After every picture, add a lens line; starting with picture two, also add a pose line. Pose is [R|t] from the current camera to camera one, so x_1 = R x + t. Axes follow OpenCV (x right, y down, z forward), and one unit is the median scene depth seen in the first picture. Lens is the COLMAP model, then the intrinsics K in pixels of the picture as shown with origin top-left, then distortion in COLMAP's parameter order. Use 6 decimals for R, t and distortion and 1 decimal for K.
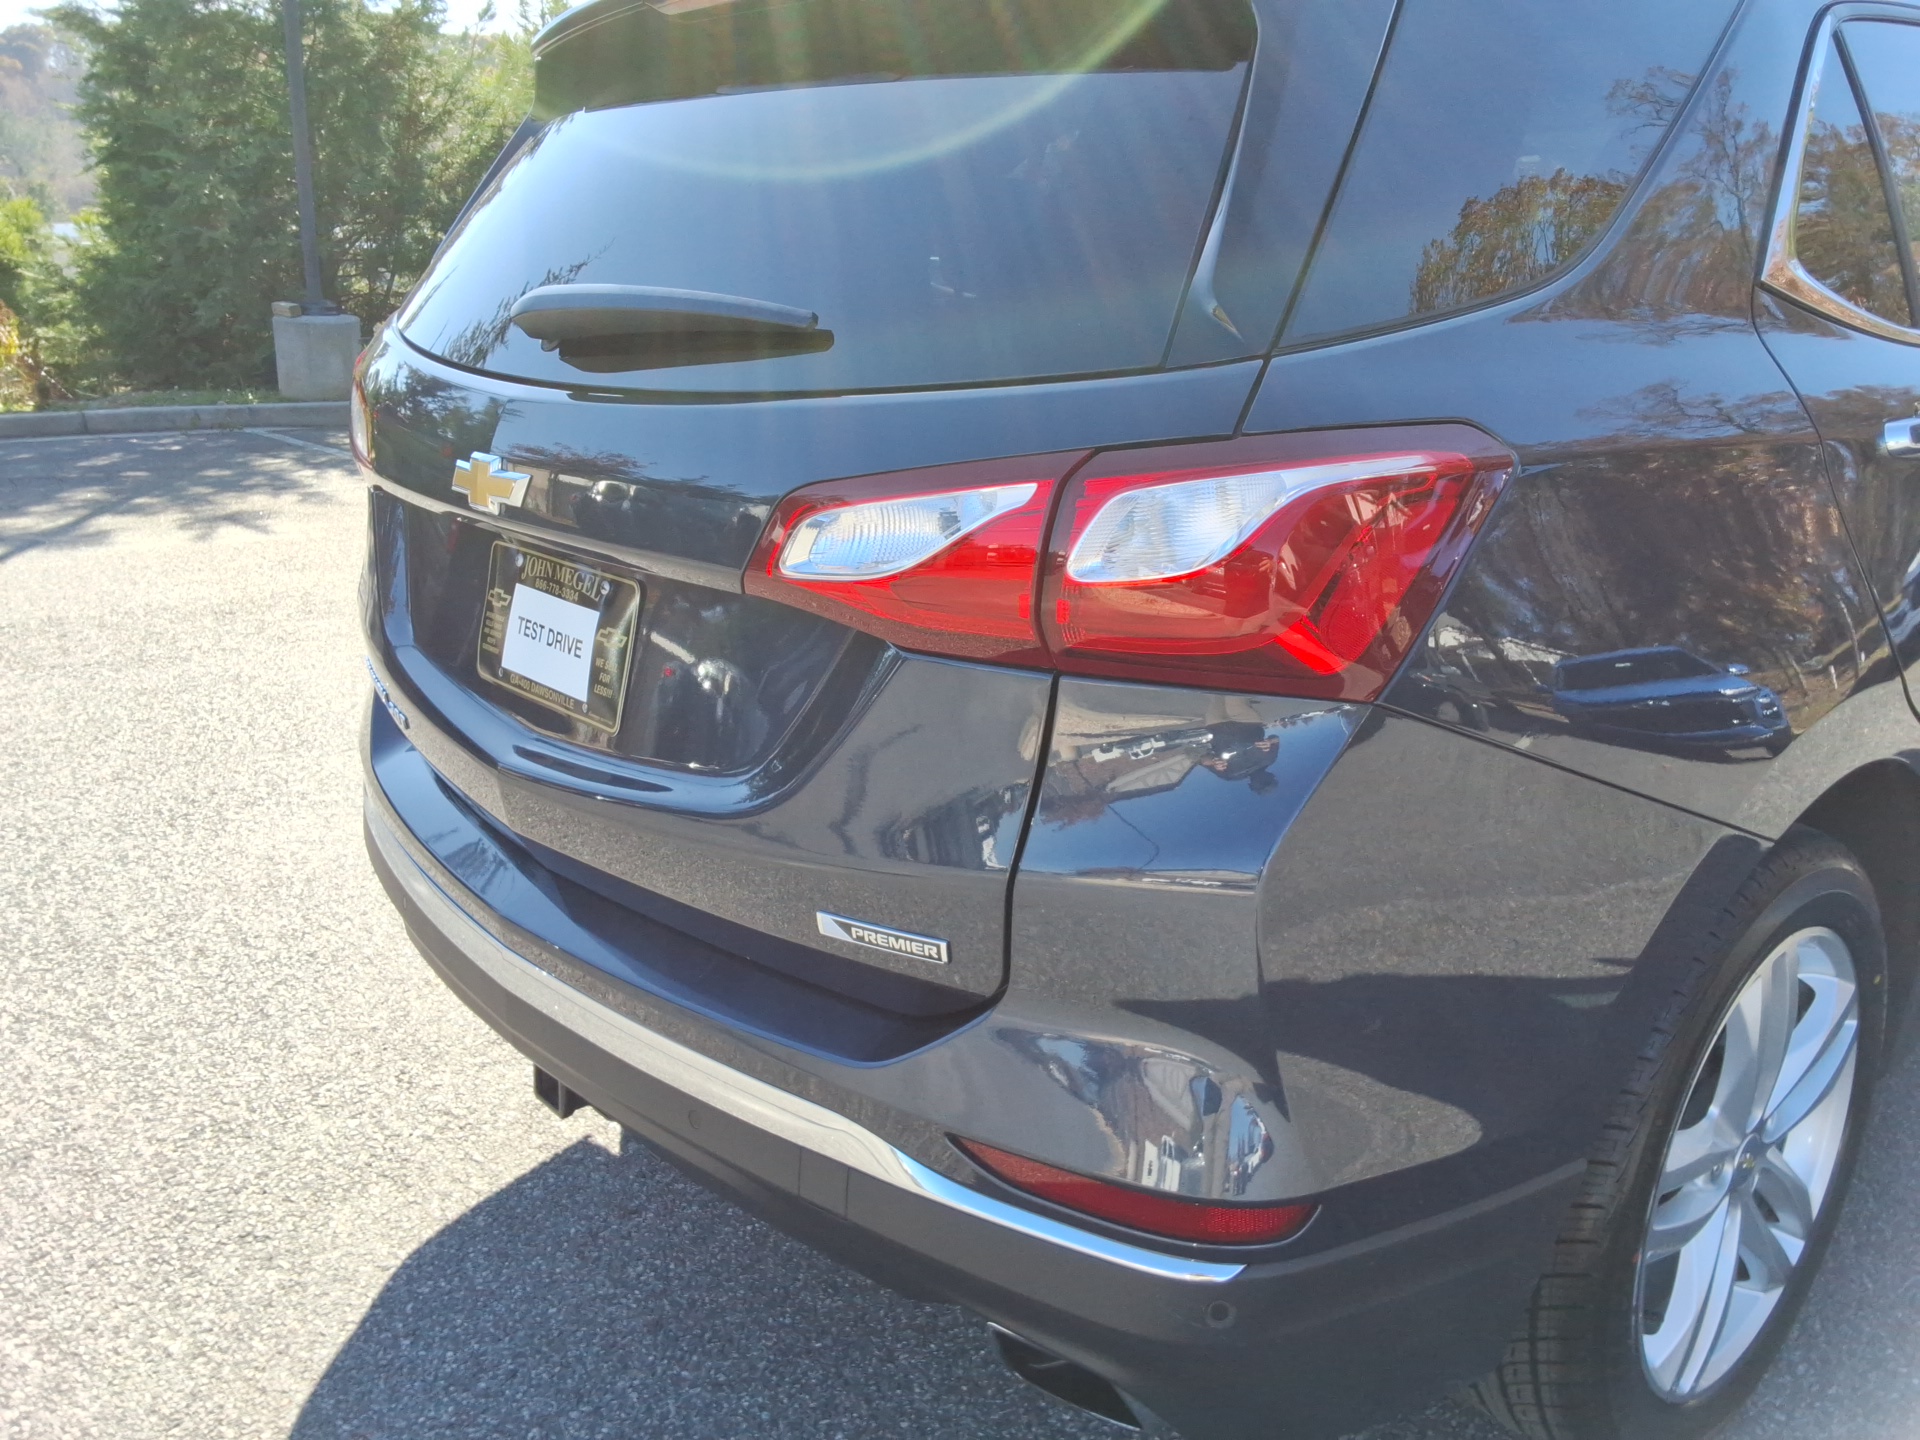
lens RADIAL K [[1536.2, 0, 952.7], [0, 1536.2, 687.9], [0, 0, 1]] dist [0.070260, -0.110834]
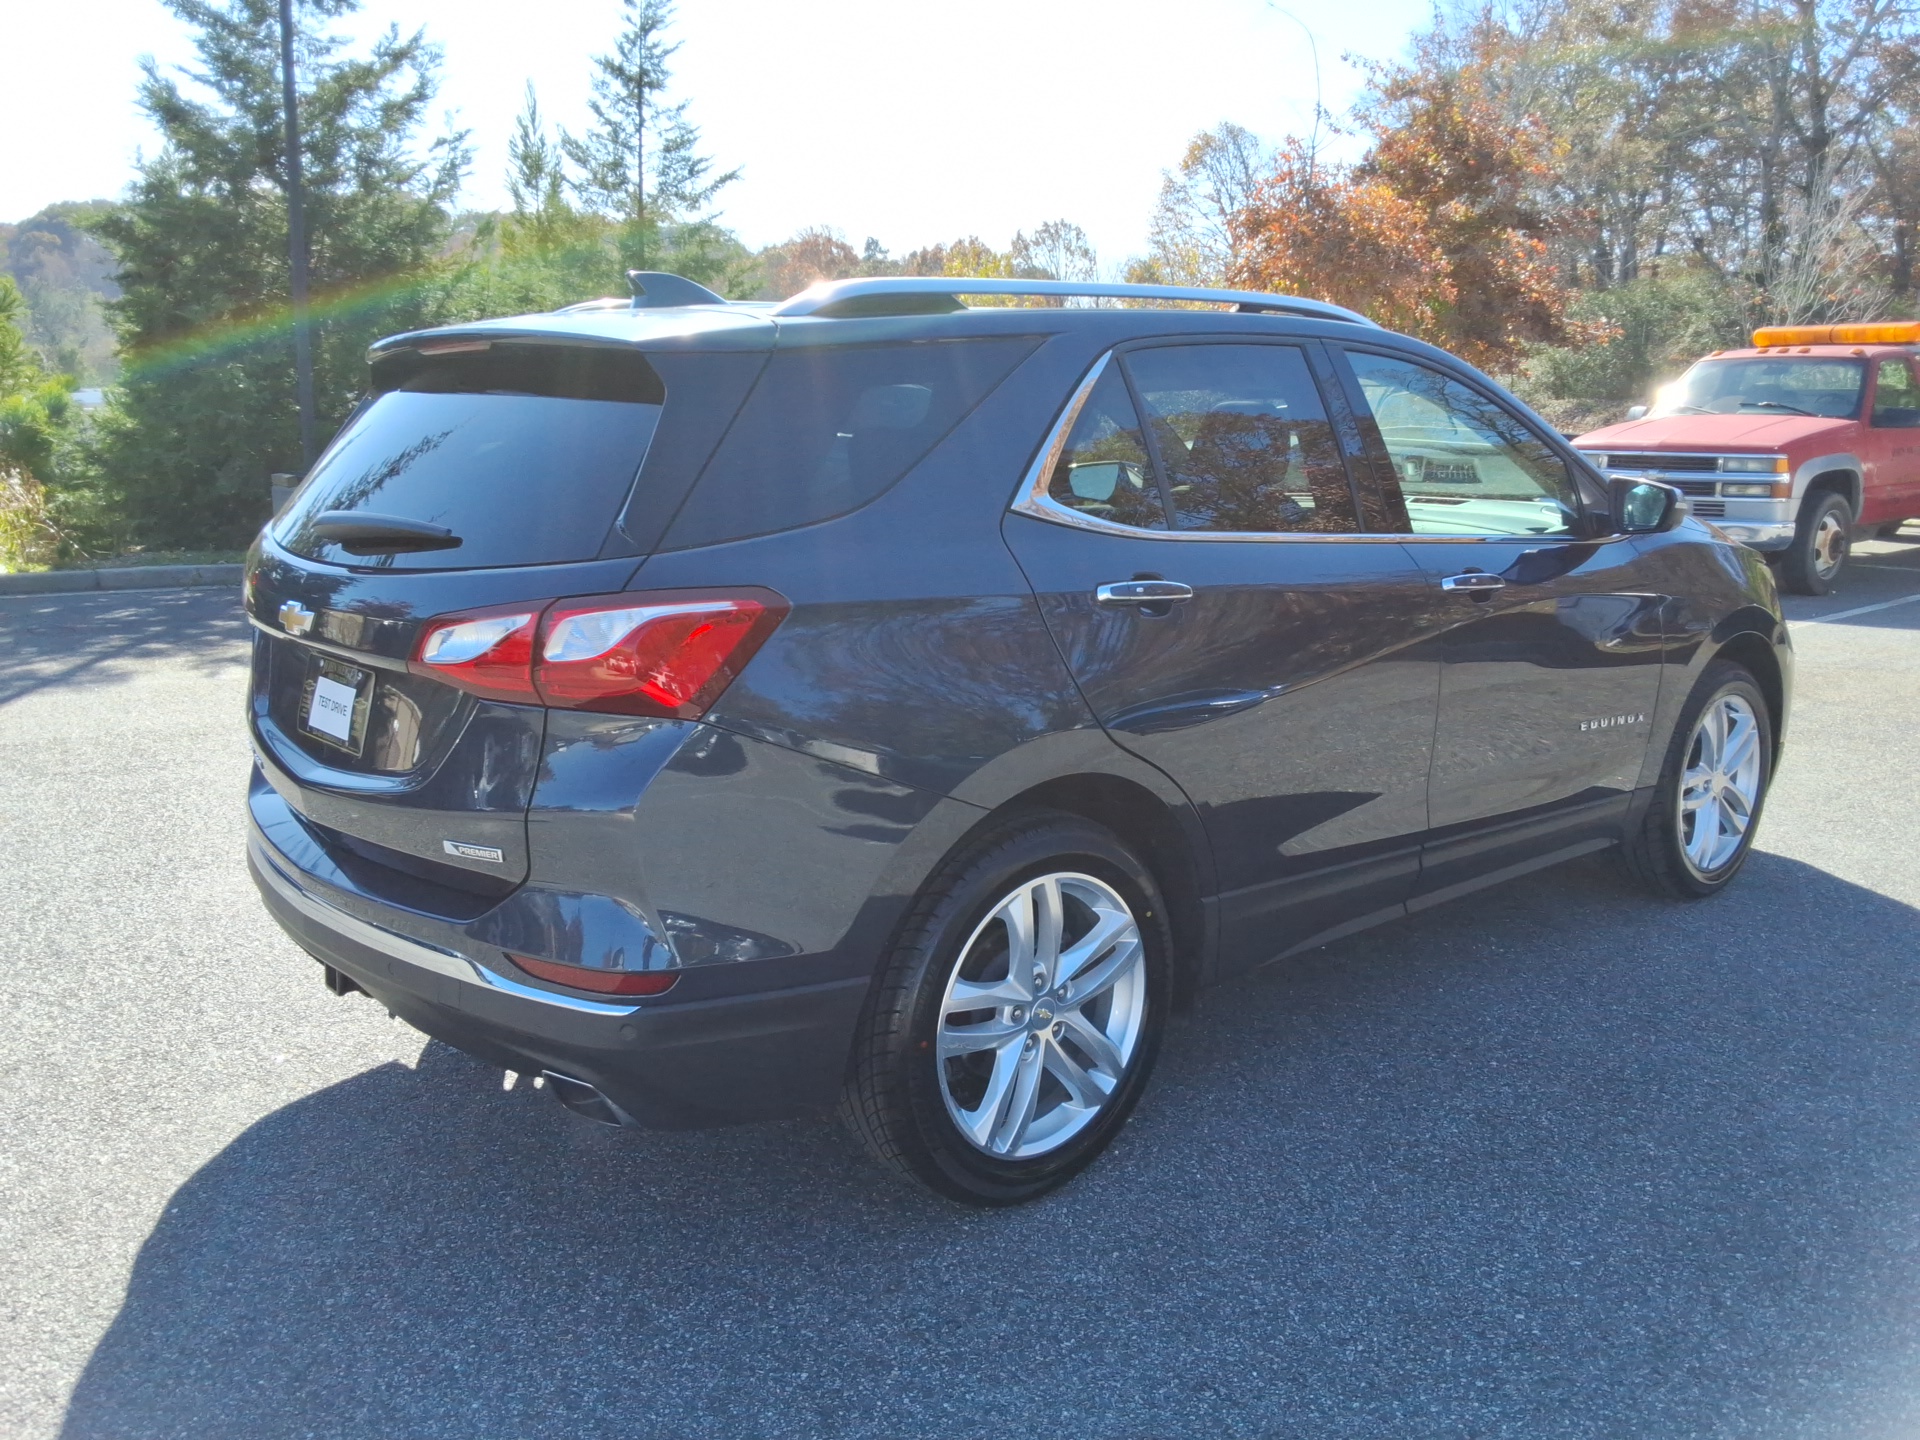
lens RADIAL K [[1536.2, 0, 969.3], [0, 1536.2, 708.2], [0, 0, 1]] dist [0.070260, -0.110834]
pose [[0.999998, -0.000325, 0.002209, 0.300890], [0.000513, 0.996338, -0.085495, 0.079447], [-0.002173, 0.085496, 0.996336, -0.492730]]
